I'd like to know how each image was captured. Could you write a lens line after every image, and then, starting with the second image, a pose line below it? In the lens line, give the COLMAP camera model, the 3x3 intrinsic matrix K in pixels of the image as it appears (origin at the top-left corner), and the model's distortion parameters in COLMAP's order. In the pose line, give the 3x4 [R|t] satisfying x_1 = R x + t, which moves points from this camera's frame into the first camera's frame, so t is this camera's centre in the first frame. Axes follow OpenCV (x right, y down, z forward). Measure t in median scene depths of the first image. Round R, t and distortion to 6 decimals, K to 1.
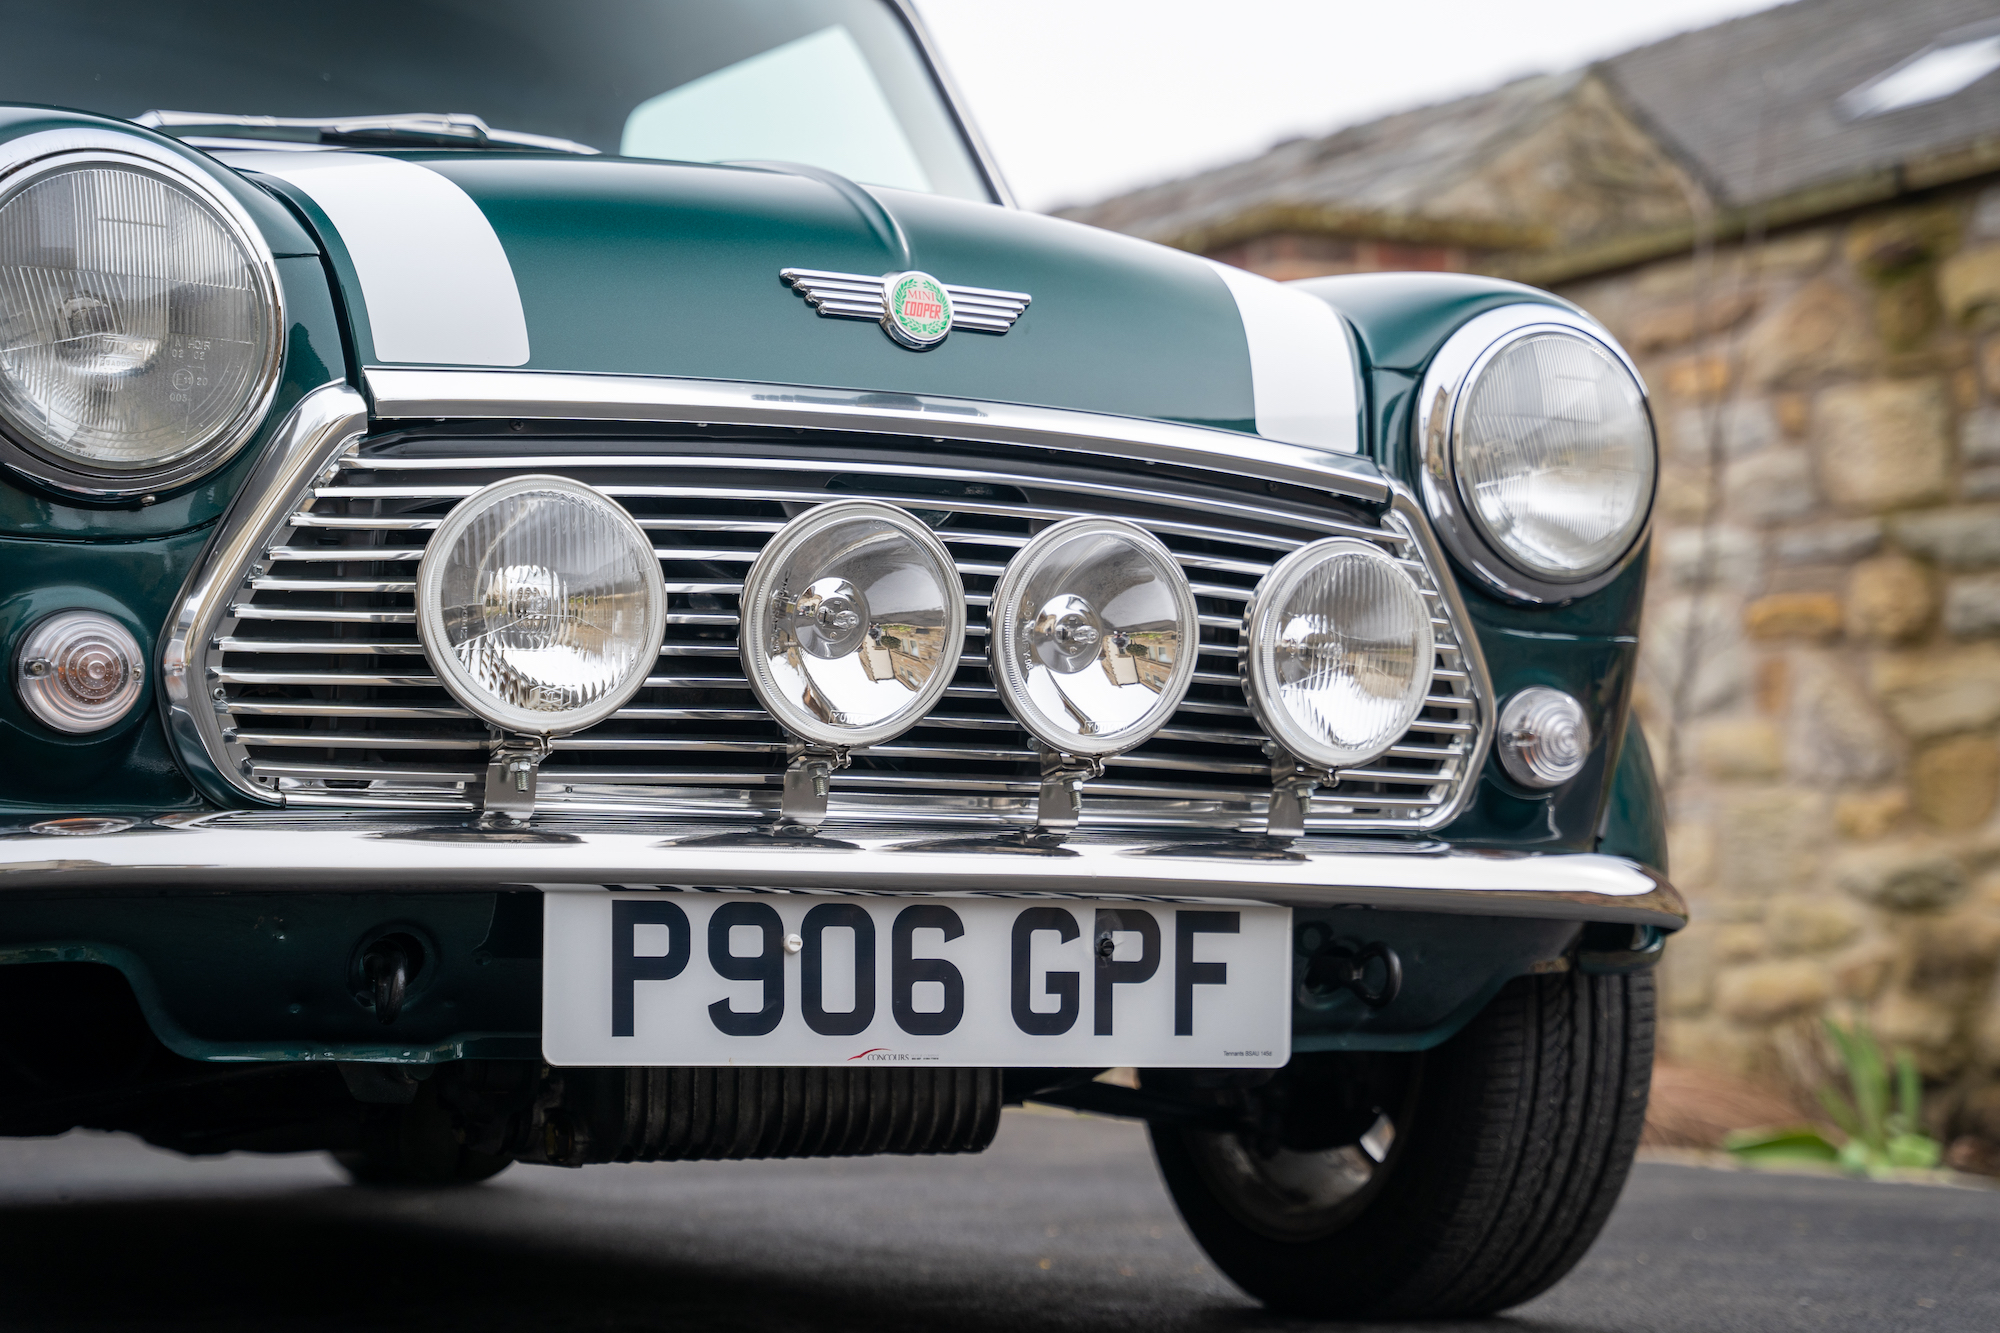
lens RADIAL K [[3739.4, 0, 962.4], [0, 3739.4, 666.5], [0, 0, 1]] dist [0.015141, 2.325165]
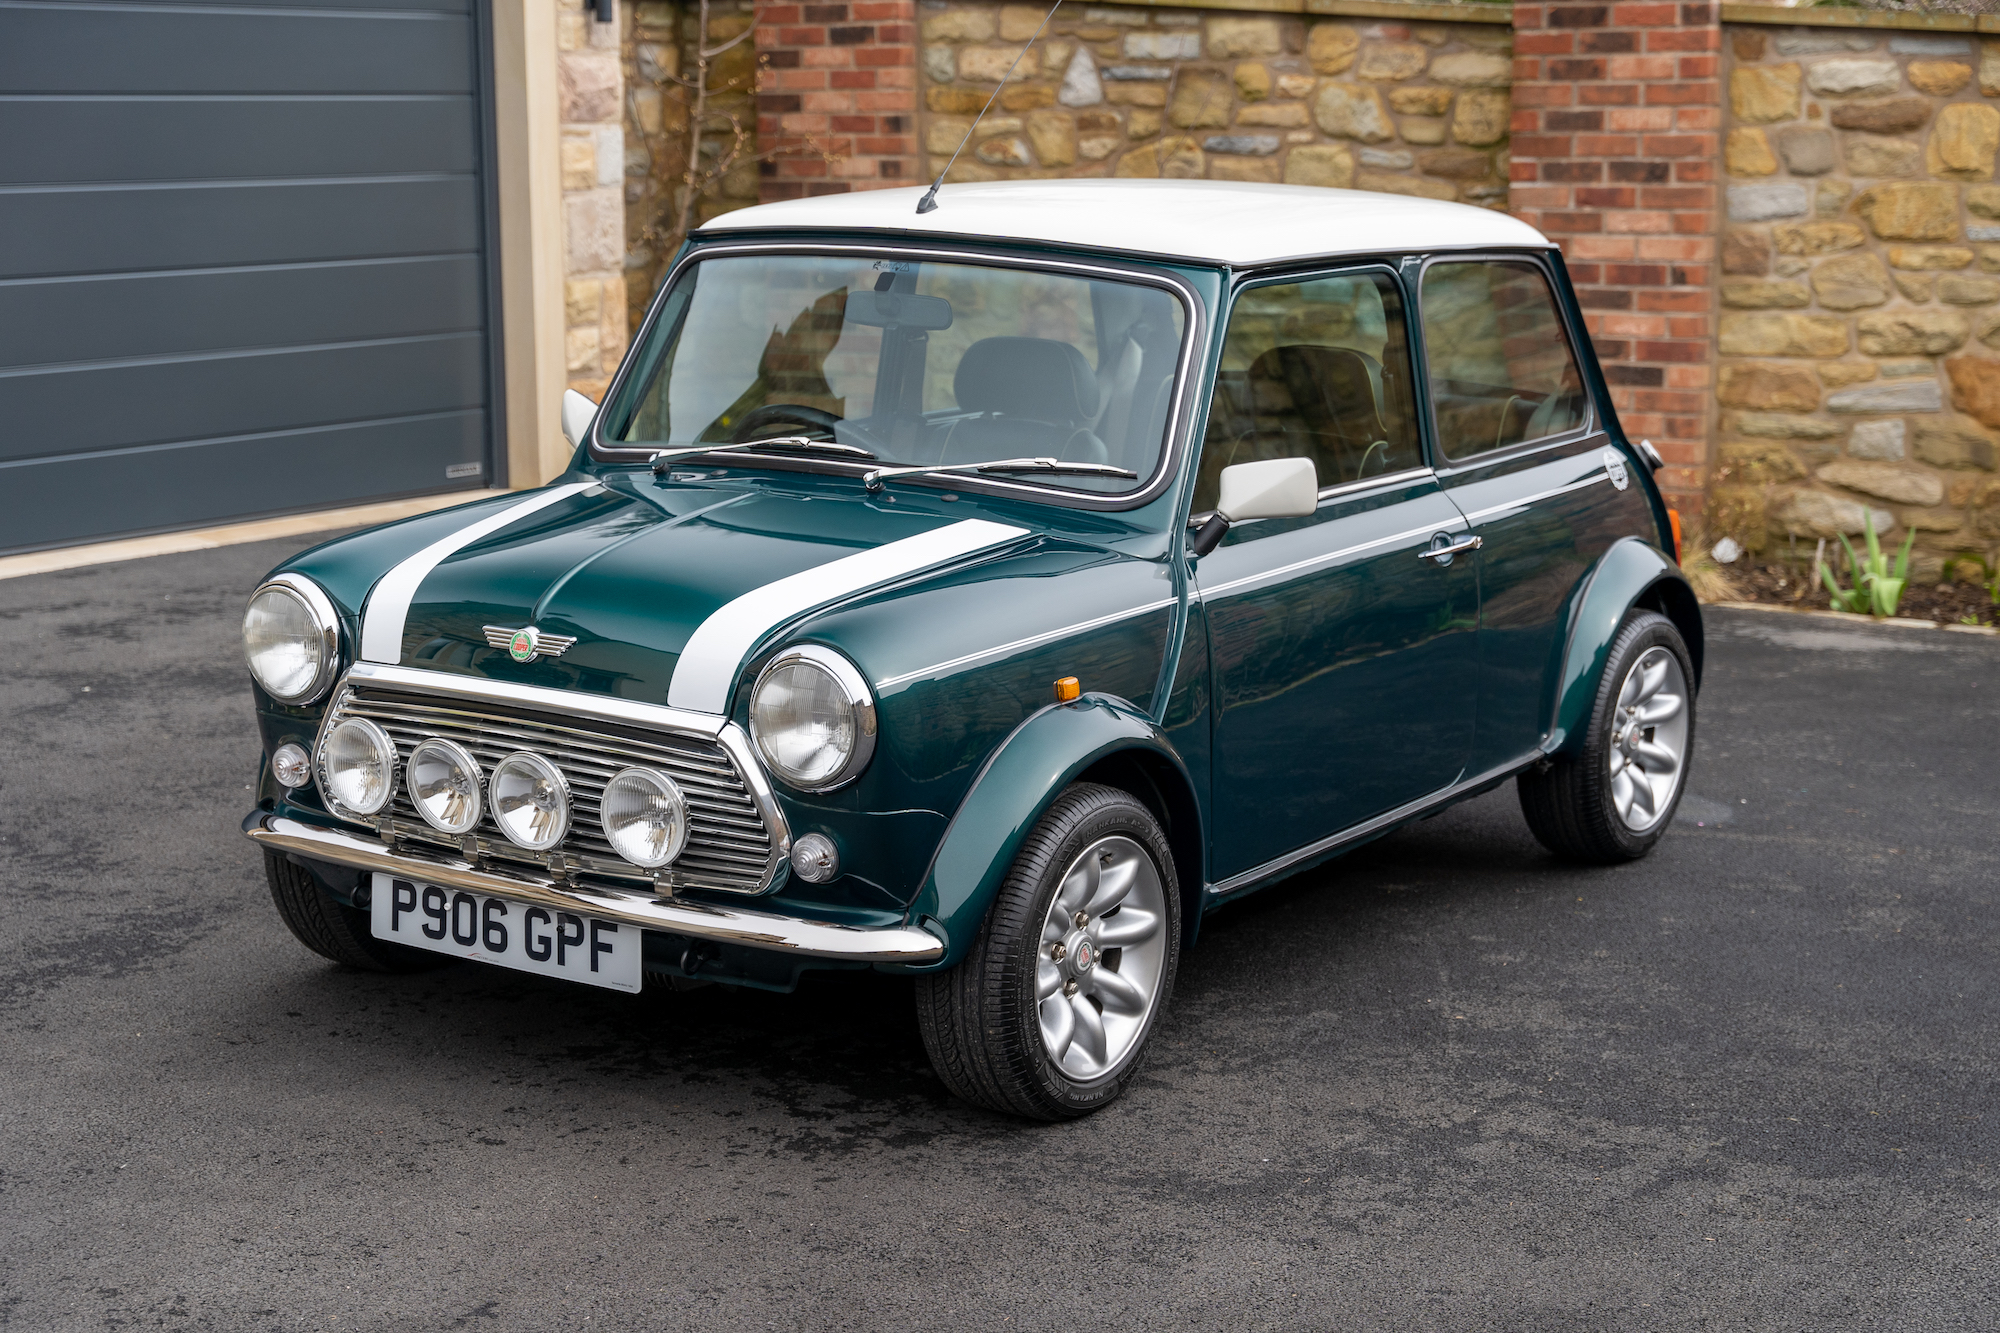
lens RADIAL K [[3233.4, 0, 1000.0], [0, 3233.4, 666.5], [0, 0, 1]] dist [0.044881, 0.047137]
pose [[0.450031, 0.154216, -0.879596, 1.908280], [0.058381, 0.977788, 0.201301, -0.474514], [0.891103, -0.141943, 0.431032, 0.396400]]
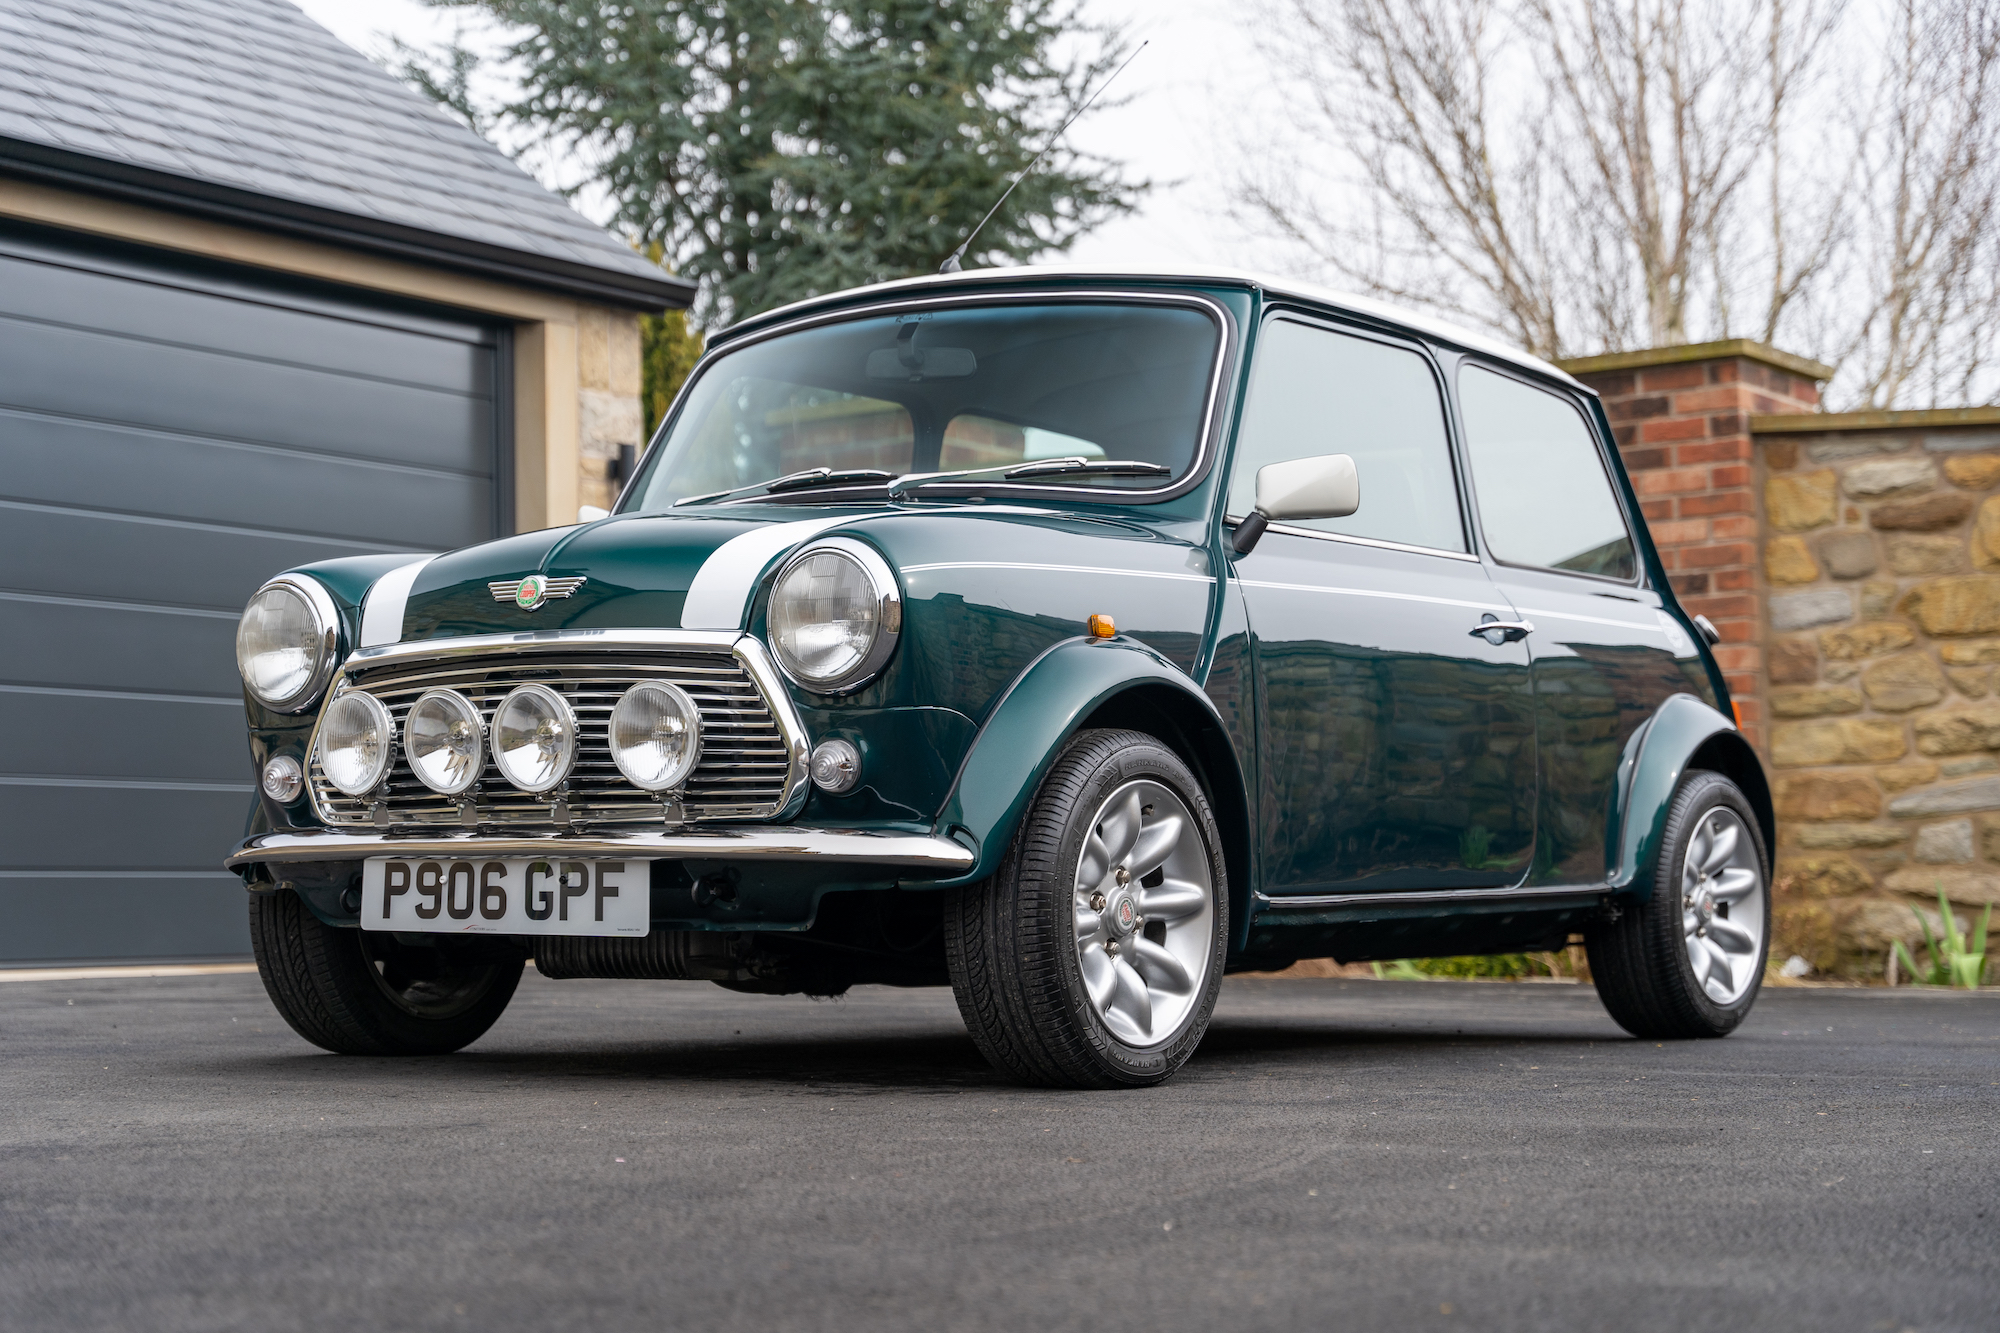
lens RADIAL K [[3326.7, 0, 1000.0], [0, 3326.7, 666.5], [0, 0, 1]] dist [0.053908, 0.108102]
pose [[0.442576, -0.066200, -0.894284, 1.887727], [0.071476, 0.996703, -0.038409, 0.043730], [0.893878, -0.046921, 0.445848, 0.368109]]
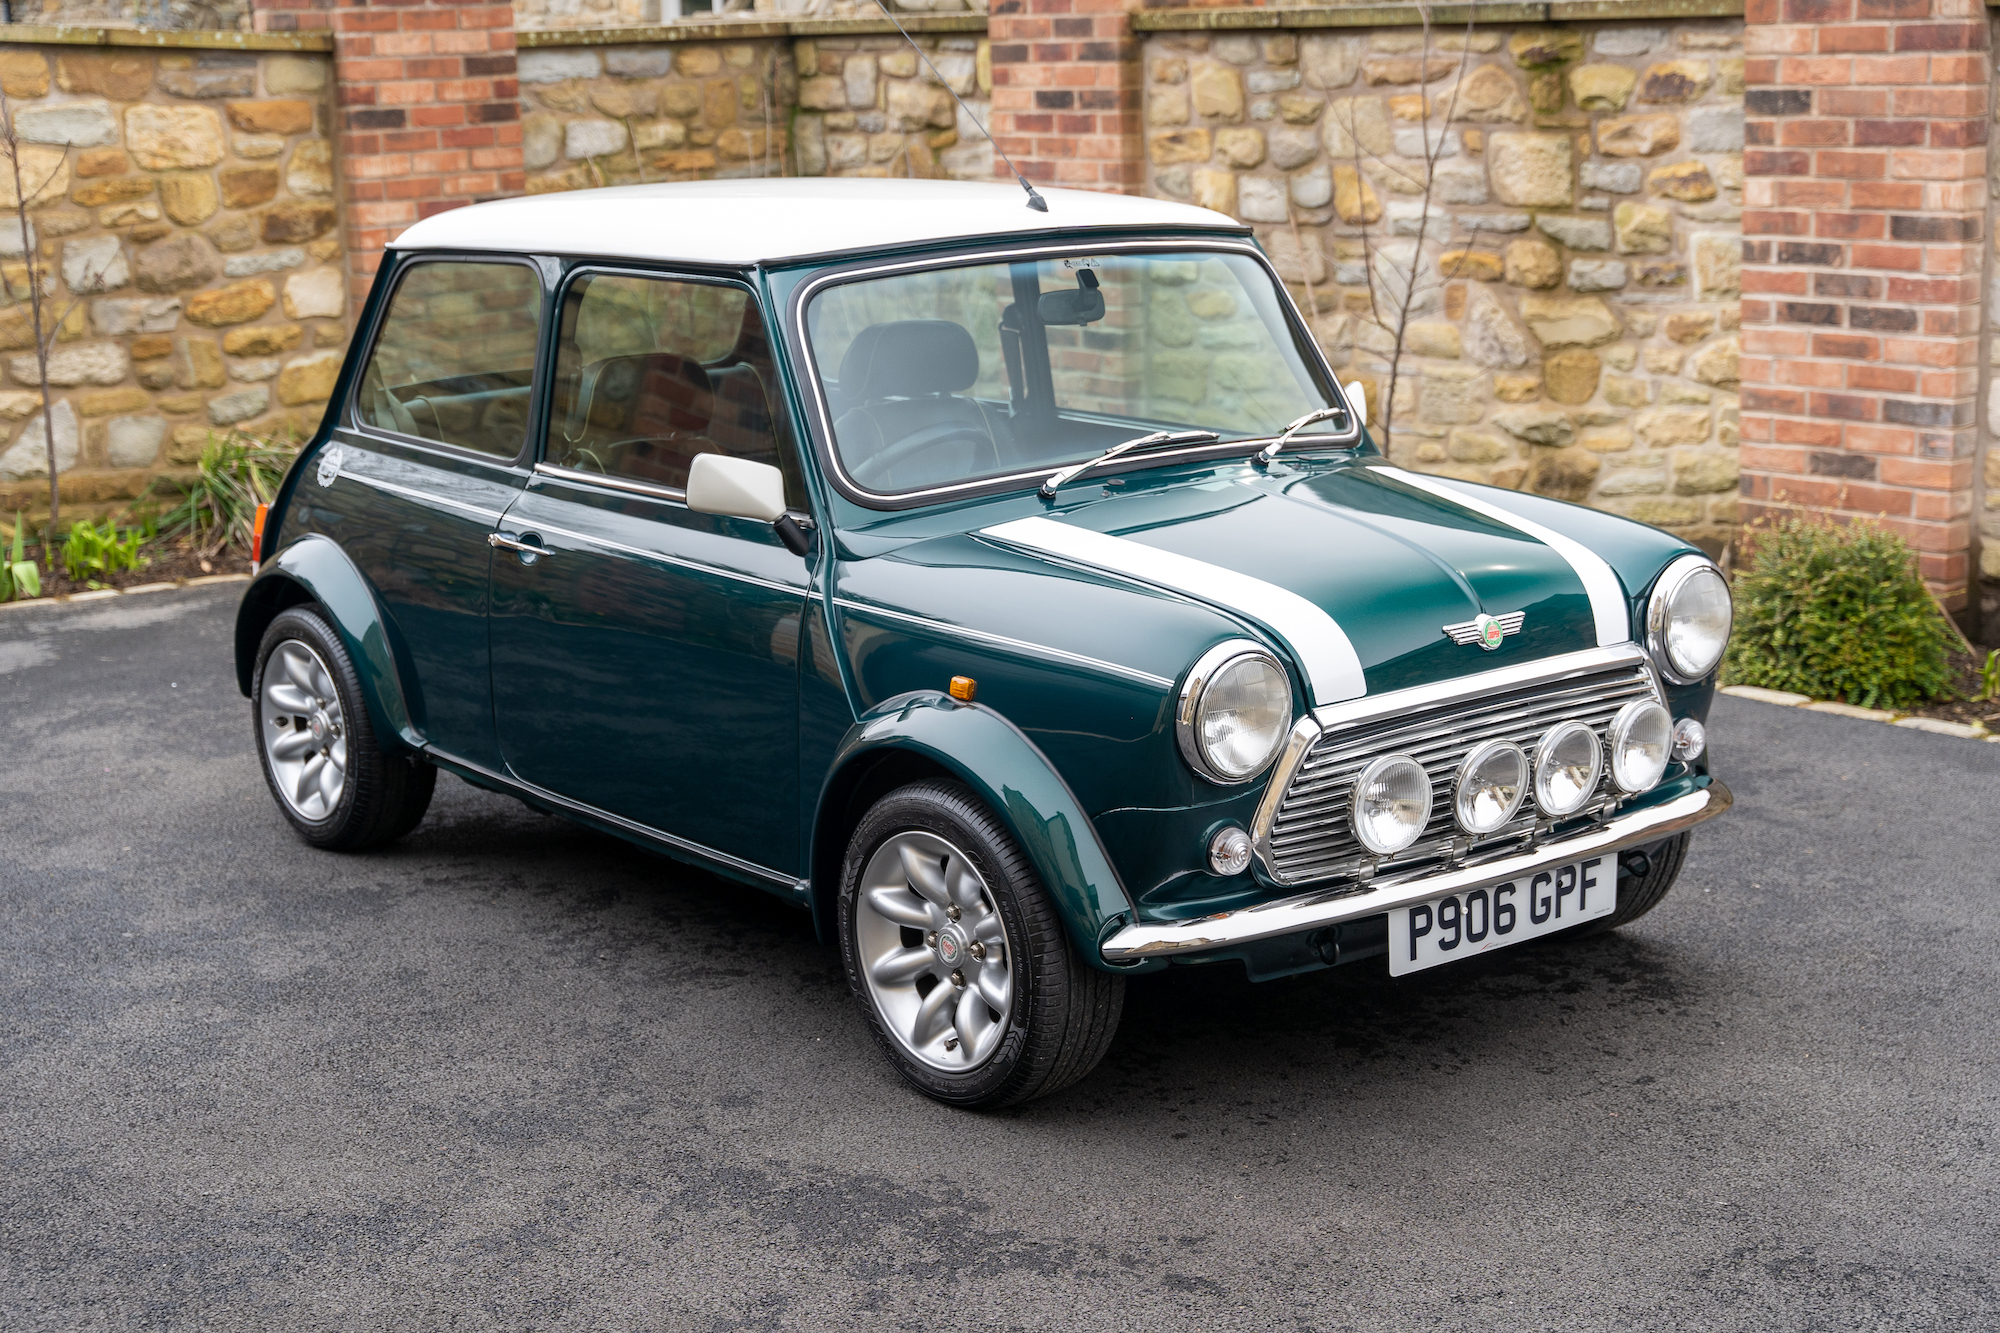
lens RADIAL K [[2871.6, 0, 970.2], [0, 2871.6, 668.7], [0, 0, 1]] dist [0.015761, 0.046599]
pose [[0.986488, -0.057957, 0.153239, -0.624665], [0.014225, 0.962105, 0.272308, -0.580307], [-0.163214, -0.266448, 0.949930, -0.693963]]
